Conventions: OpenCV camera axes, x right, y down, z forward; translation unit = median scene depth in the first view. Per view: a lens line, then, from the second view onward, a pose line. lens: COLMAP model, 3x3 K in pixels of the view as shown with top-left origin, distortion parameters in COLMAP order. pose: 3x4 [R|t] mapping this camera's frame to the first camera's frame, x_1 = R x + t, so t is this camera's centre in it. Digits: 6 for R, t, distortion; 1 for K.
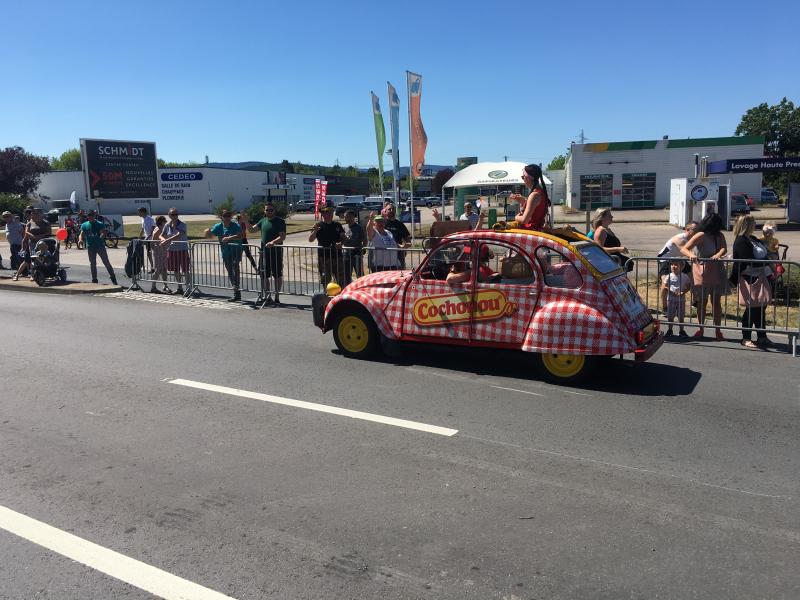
lens RADIAL K [[689.5, 0, 402.3], [0, 689.5, 300.1], [0, 0, 1]] dist [0.090155, -0.113765]
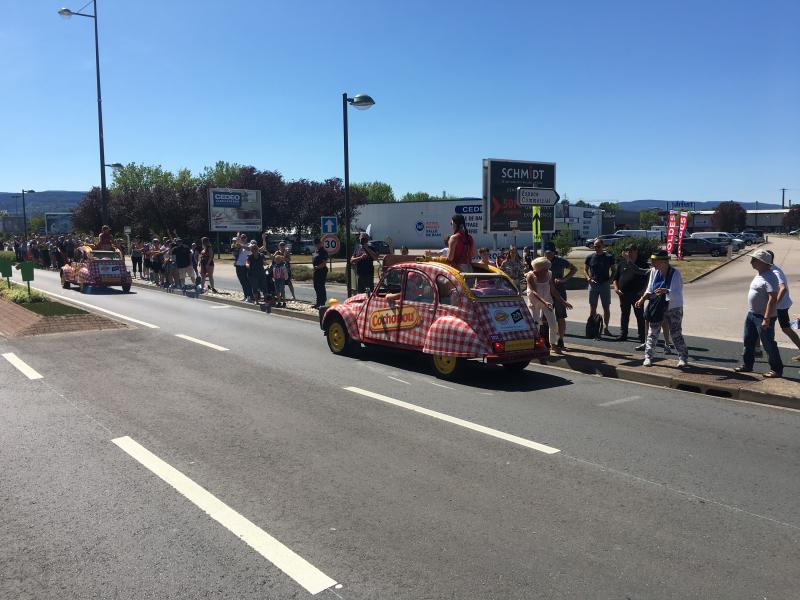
lens RADIAL K [[689.5, 0, 399.9], [0, 689.5, 302.5], [0, 0, 1]] dist [0.090155, -0.113765]
pose [[0.935719, 0.046170, -0.349712, 0.570737], [-0.062664, 0.997385, -0.035992, 0.027352], [0.347136, 0.055593, 0.936166, -0.254489]]
